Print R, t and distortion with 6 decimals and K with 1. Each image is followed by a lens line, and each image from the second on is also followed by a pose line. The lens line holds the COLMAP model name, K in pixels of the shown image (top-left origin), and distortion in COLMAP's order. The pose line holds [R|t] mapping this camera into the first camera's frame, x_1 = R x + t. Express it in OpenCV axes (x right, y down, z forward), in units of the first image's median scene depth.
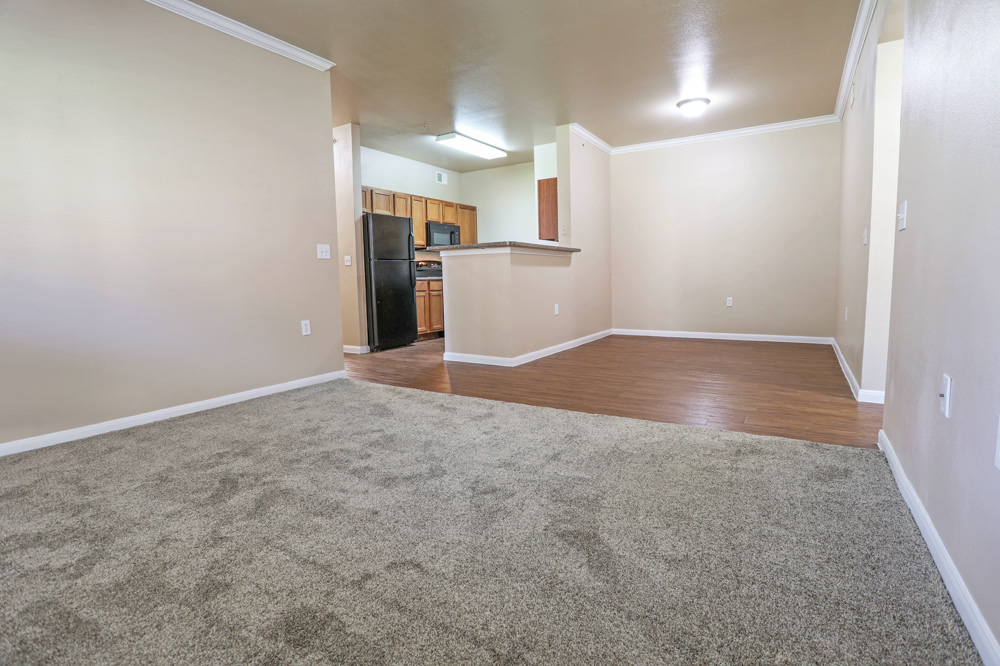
lens RADIAL K [[493.3, 0, 499.3], [0, 493.3, 332.1], [0, 0, 1]] dist [-0.003792, -0.000288]
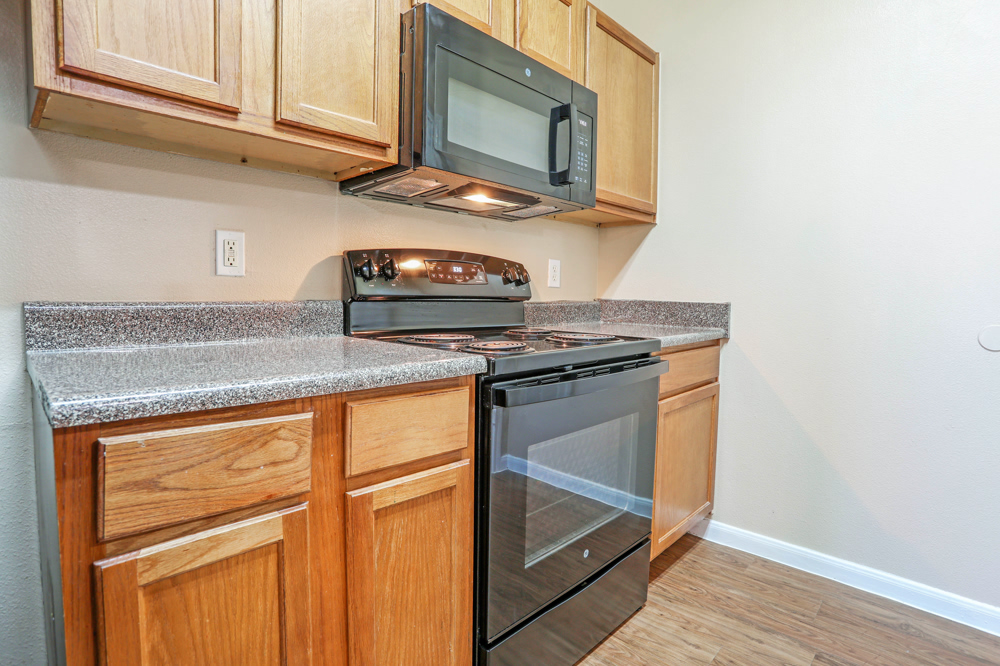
lens RADIAL K [[493.3, 0, 500.7], [0, 493.3, 332.2], [0, 0, 1]] dist [-0.003792, -0.000288]
pose [[0.979958, 0.040586, -0.195026, -0.076395], [-0.048344, 0.998211, -0.035185, -0.104218], [0.193249, 0.043908, 0.980167, 0.799614]]
